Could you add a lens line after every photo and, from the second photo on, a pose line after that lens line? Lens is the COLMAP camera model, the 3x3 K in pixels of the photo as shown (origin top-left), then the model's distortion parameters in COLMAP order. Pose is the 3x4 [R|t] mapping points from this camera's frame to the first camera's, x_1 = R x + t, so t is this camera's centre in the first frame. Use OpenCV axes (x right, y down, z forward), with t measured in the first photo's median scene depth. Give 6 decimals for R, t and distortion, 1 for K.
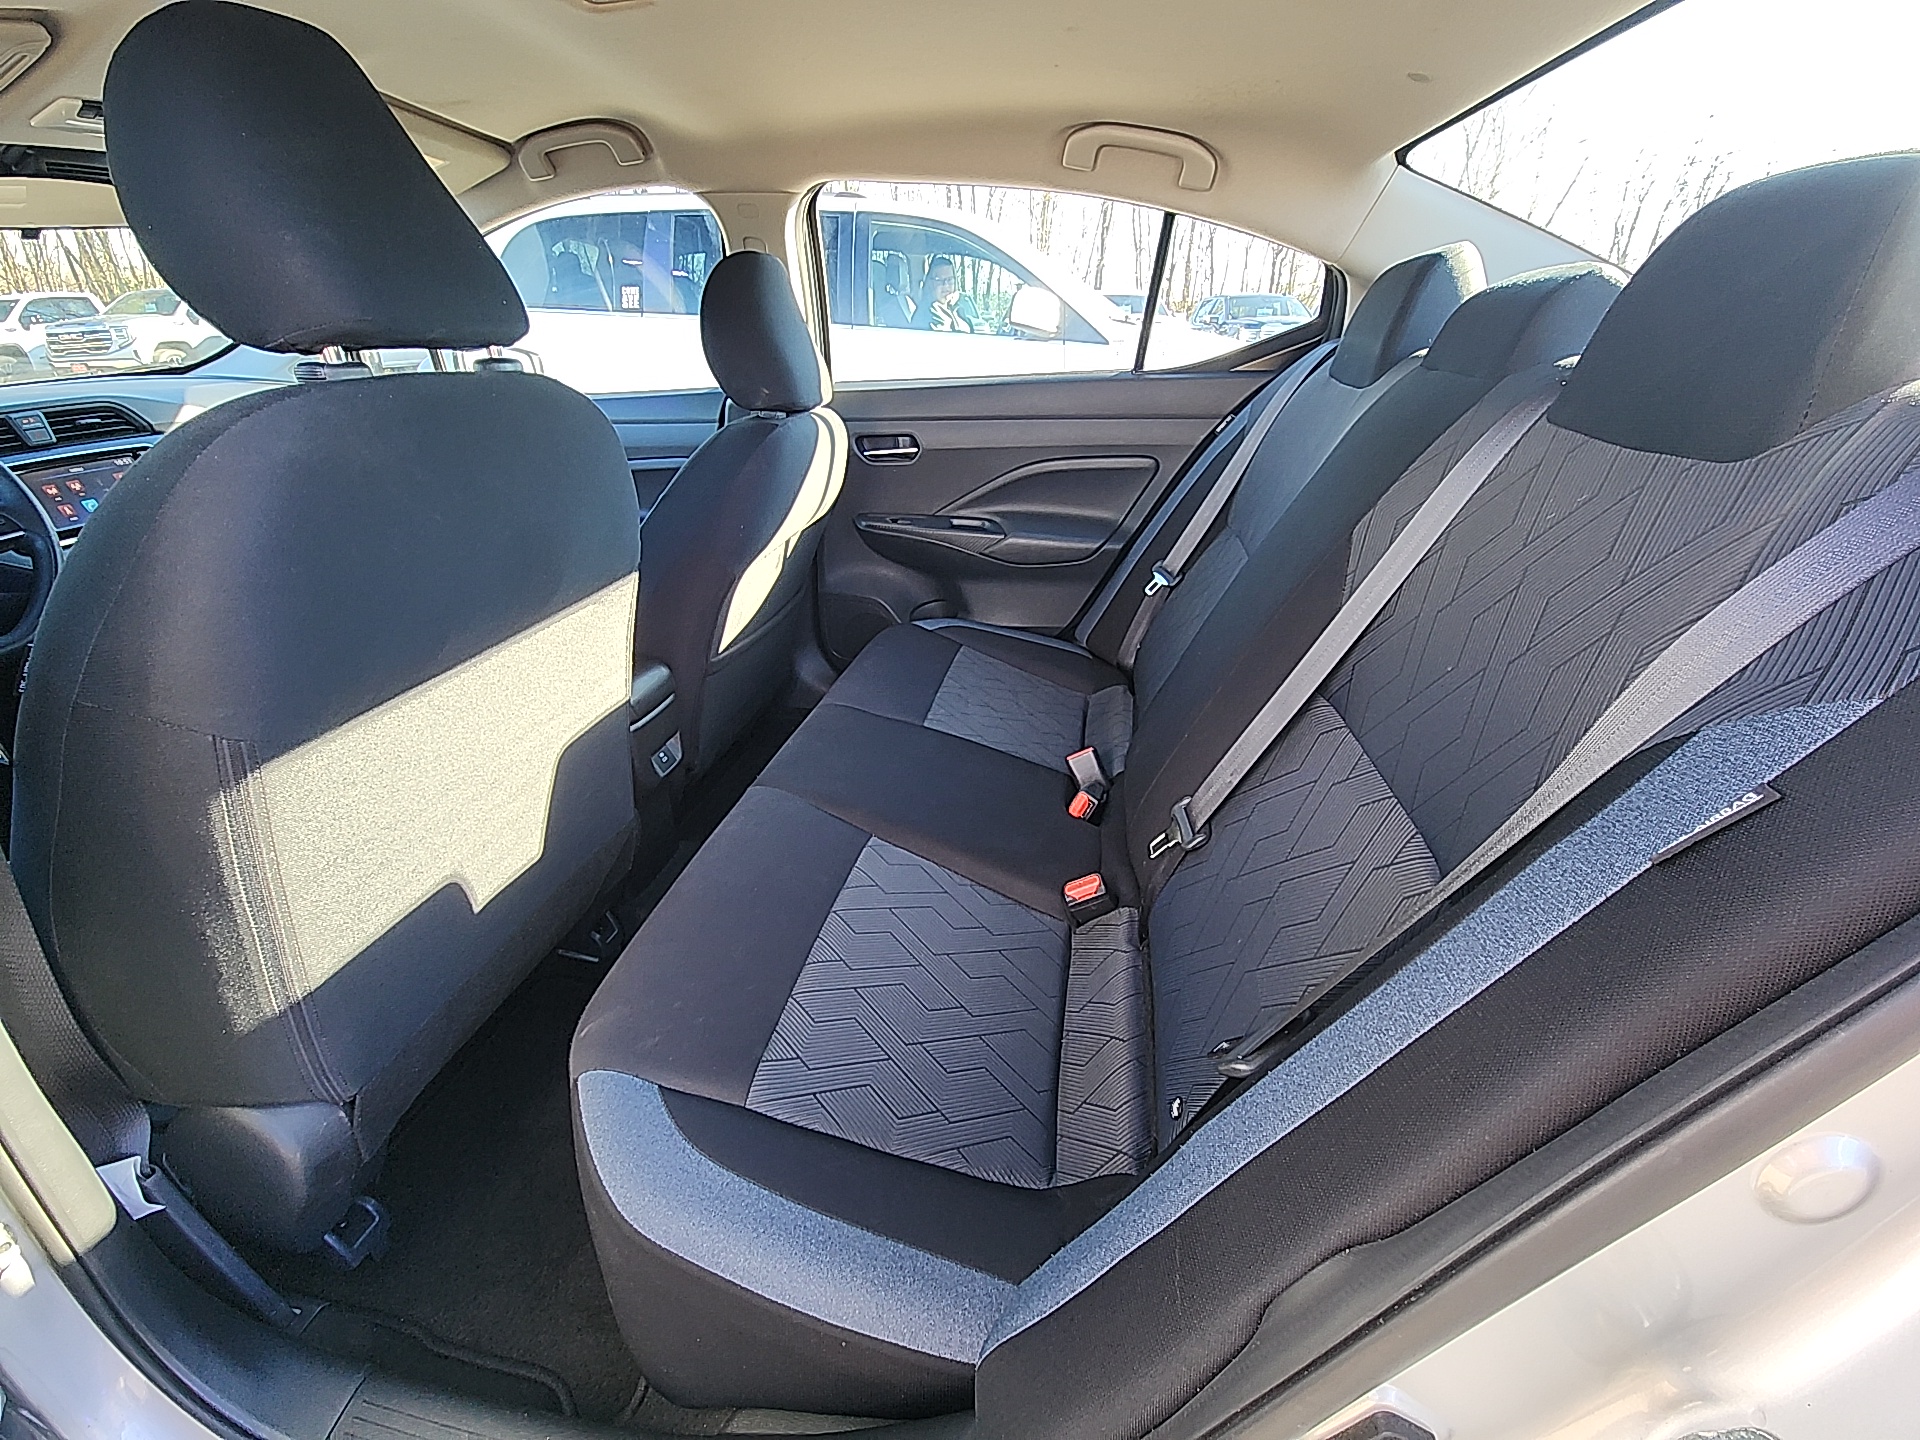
lens RADIAL K [[772.7, 0, 960.9], [0, 772.7, 704.0], [0, 0, 1]] dist [0.015987, -0.011263]
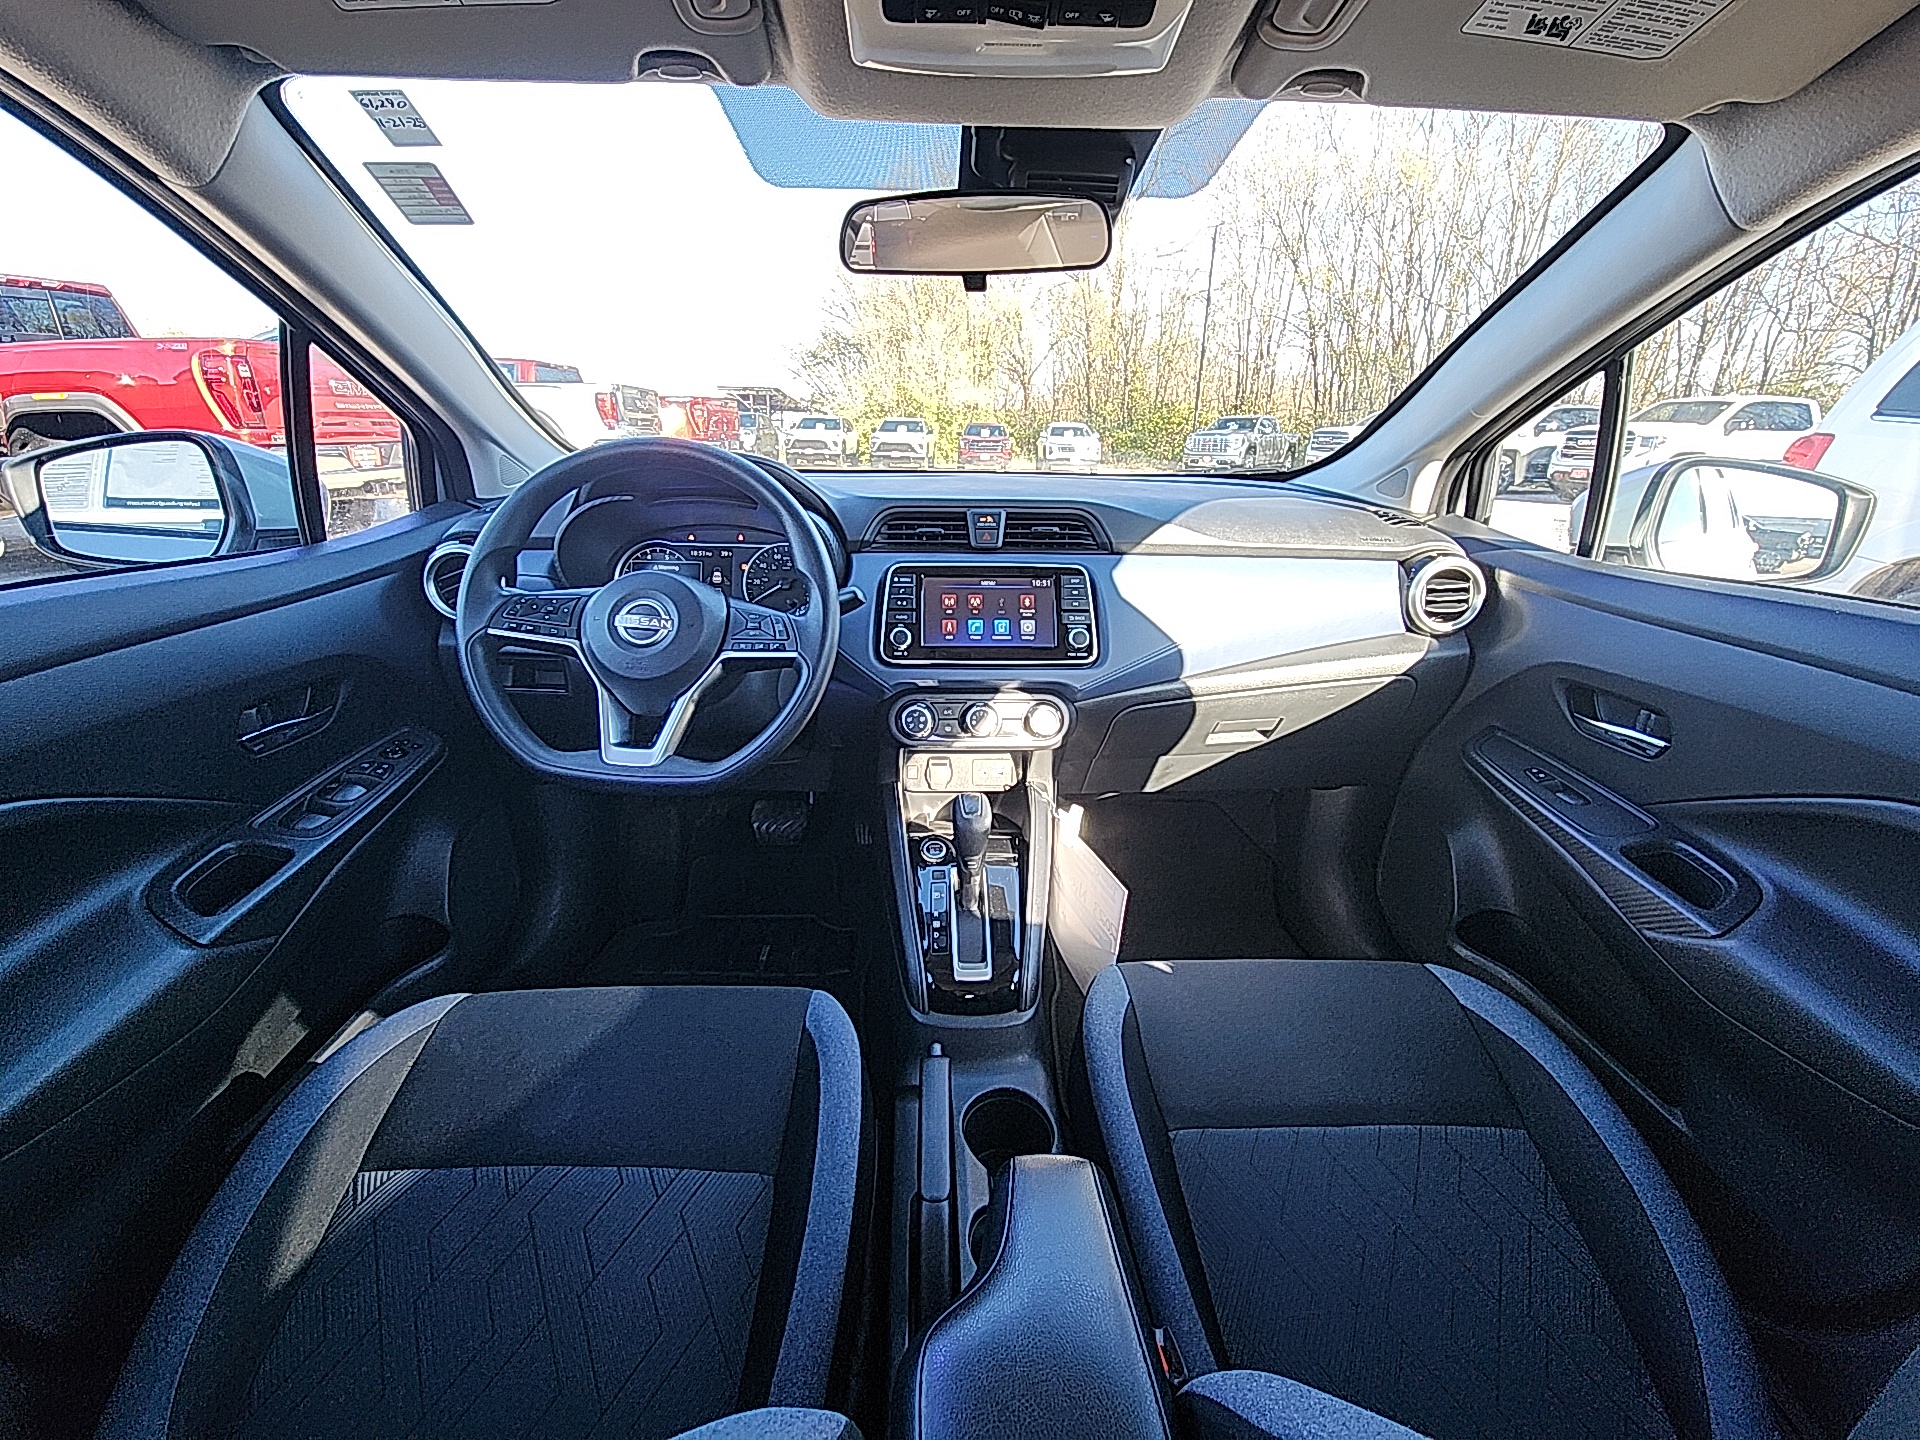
lens RADIAL K [[772.7, 0, 952.2], [0, 772.7, 694.1], [0, 0, 1]] dist [0.015987, -0.011263]
pose [[0.203455, 0.320109, -0.925276, -0.298572], [-0.440459, 0.873937, 0.205497, -0.293078], [0.874415, 0.365737, 0.318802, 0.625575]]
